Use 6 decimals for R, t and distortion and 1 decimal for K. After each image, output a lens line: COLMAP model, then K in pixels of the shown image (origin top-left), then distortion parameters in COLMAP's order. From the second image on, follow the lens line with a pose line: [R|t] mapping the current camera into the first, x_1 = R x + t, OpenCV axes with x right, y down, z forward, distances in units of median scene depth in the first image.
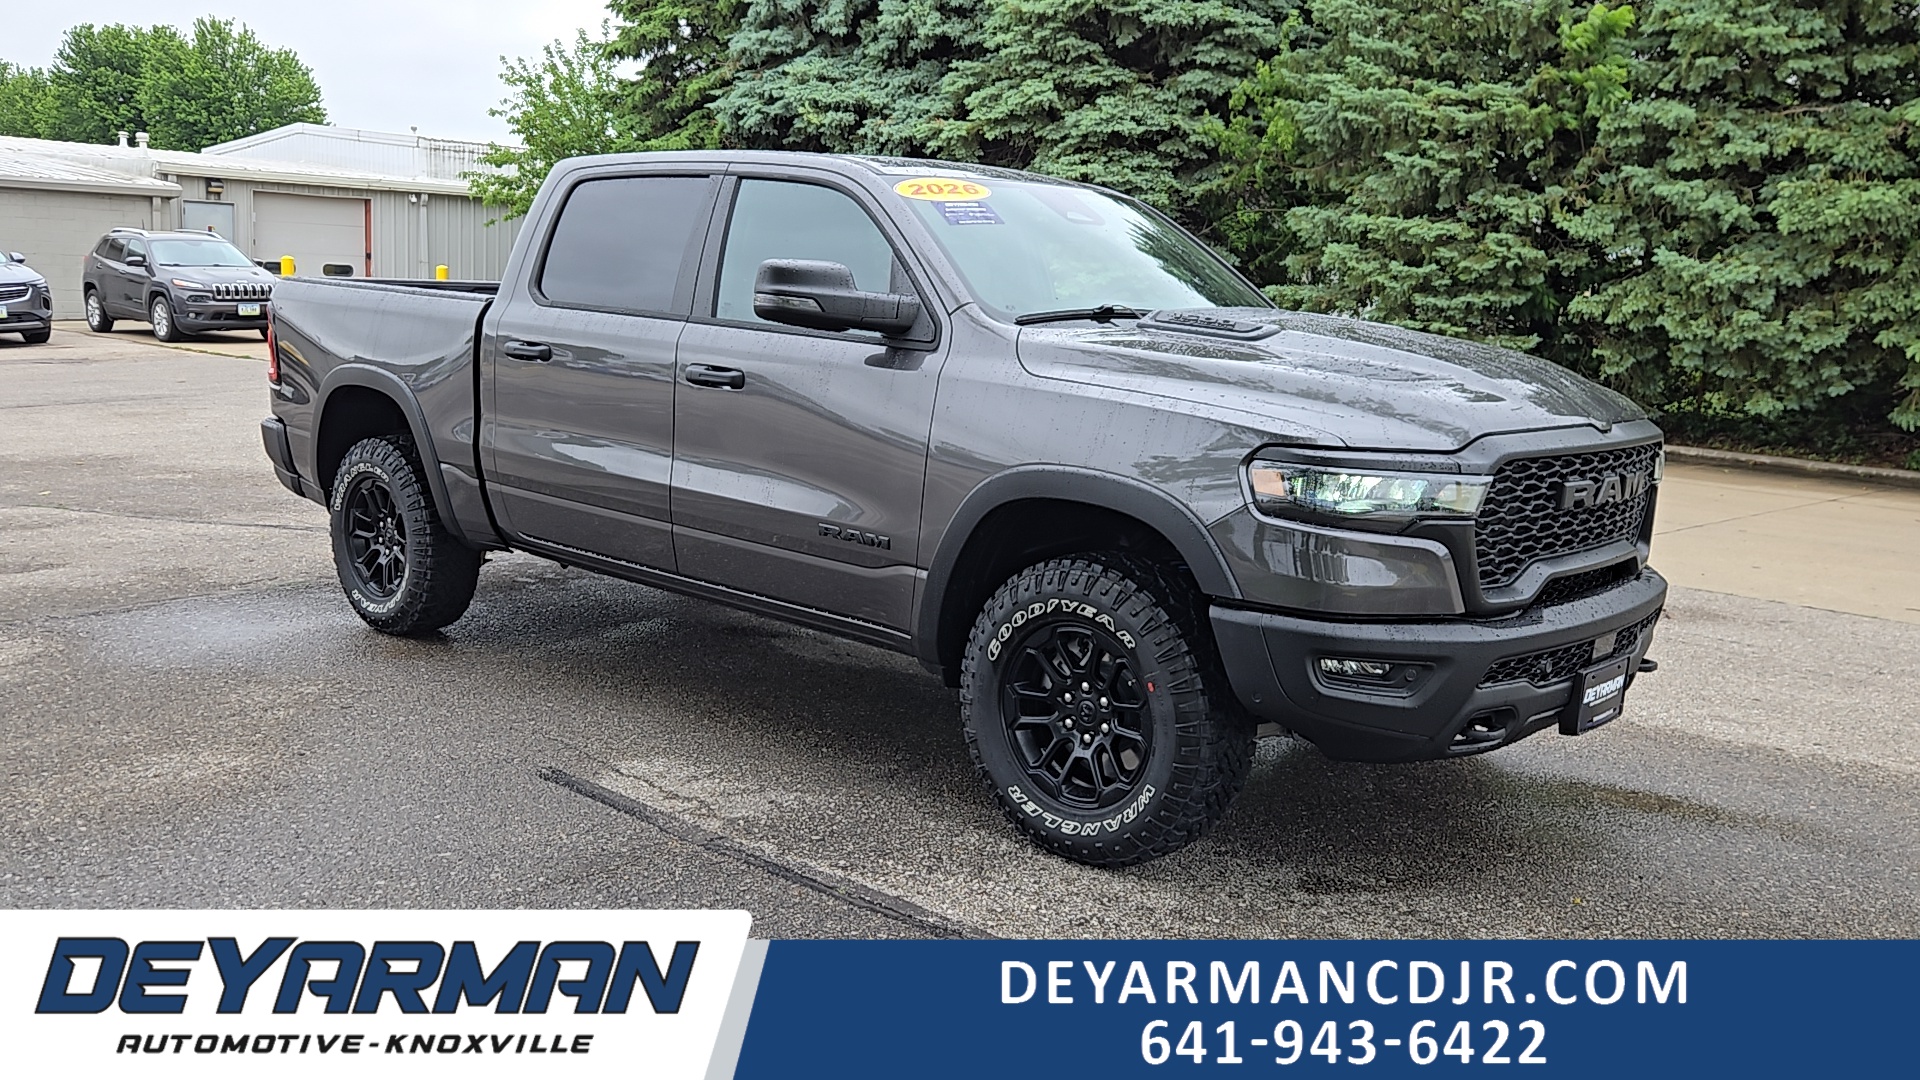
lens RADIAL K [[1598.6, 0, 987.6], [0, 1598.6, 589.5], [0, 0, 1]] dist [0.006190, 0.009190]
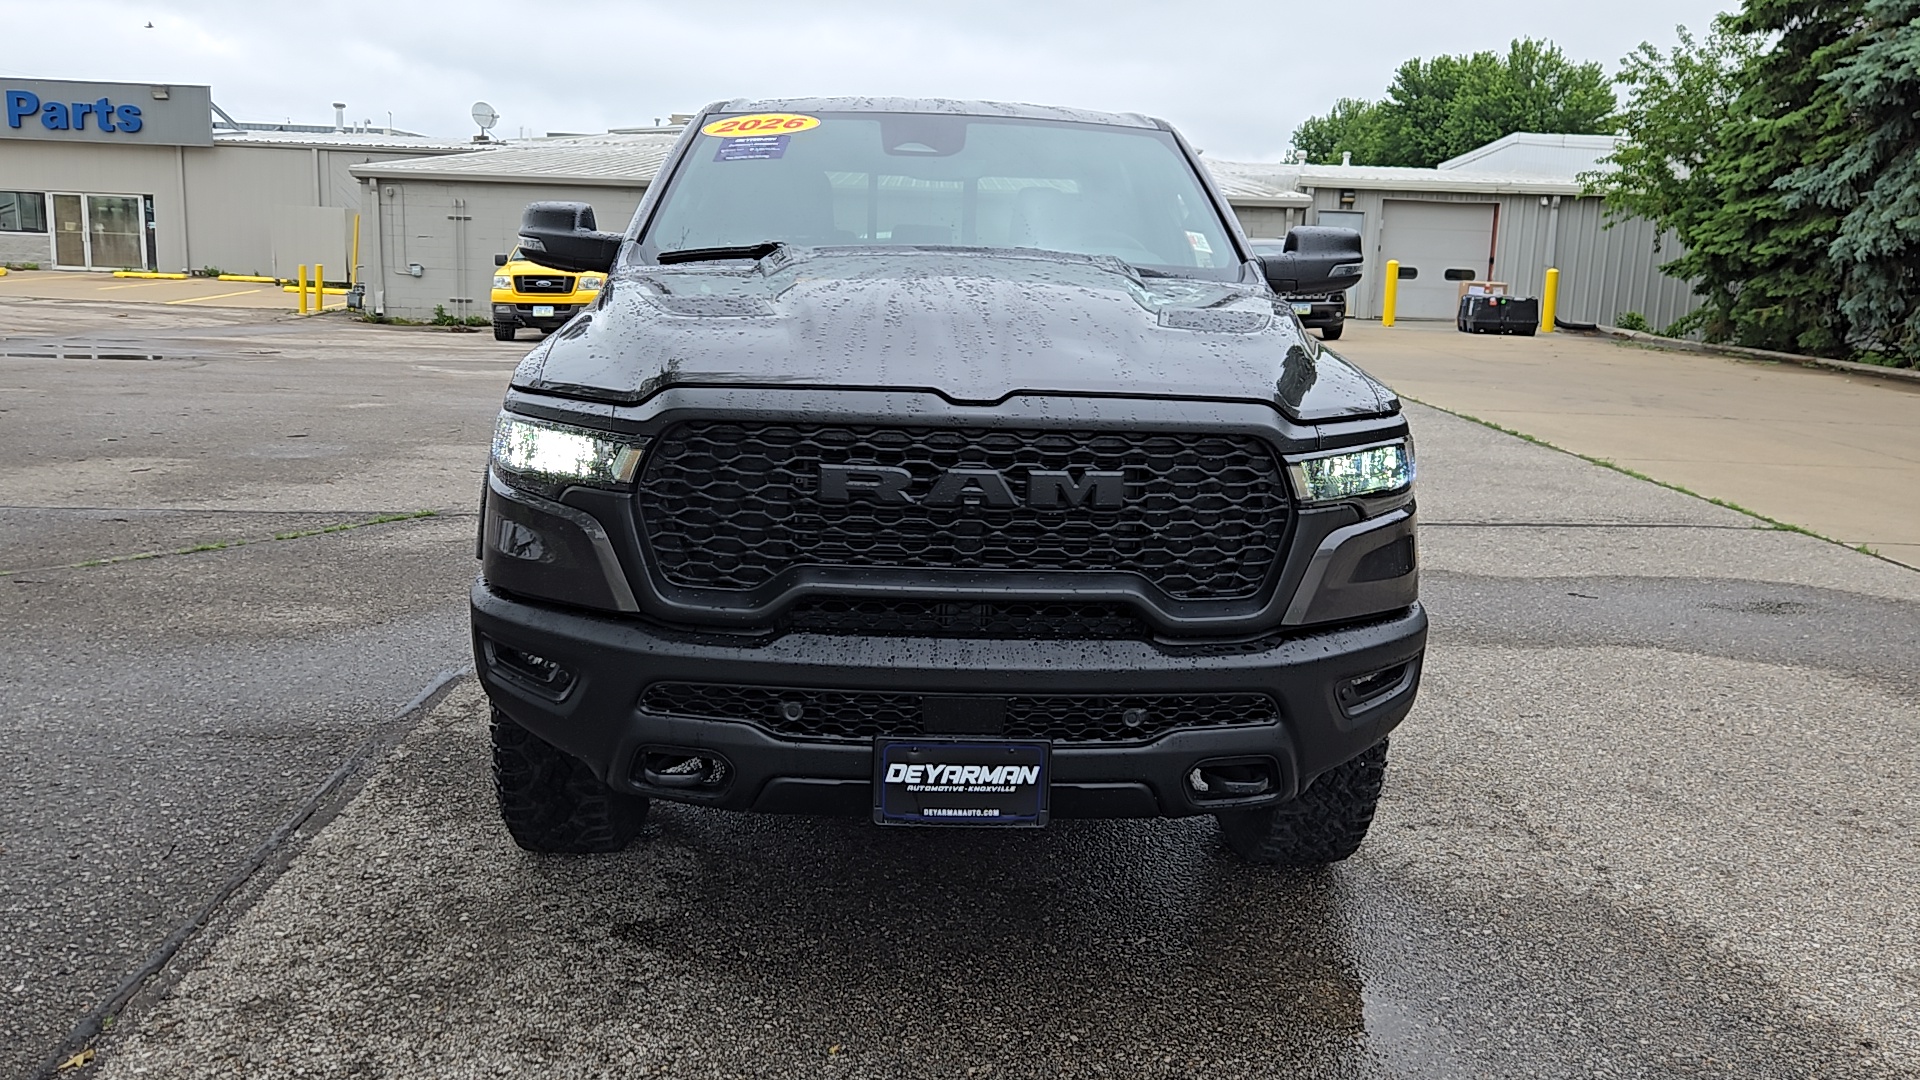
lens RADIAL K [[1598.6, 0, 923.1], [0, 1598.6, 577.5], [0, 0, 1]] dist [0.006190, 0.009190]
pose [[0.698673, 0.128747, -0.703762, 0.104067], [-0.139319, 0.989328, 0.042677, -0.006072], [0.701746, 0.068230, 0.709153, 0.060922]]
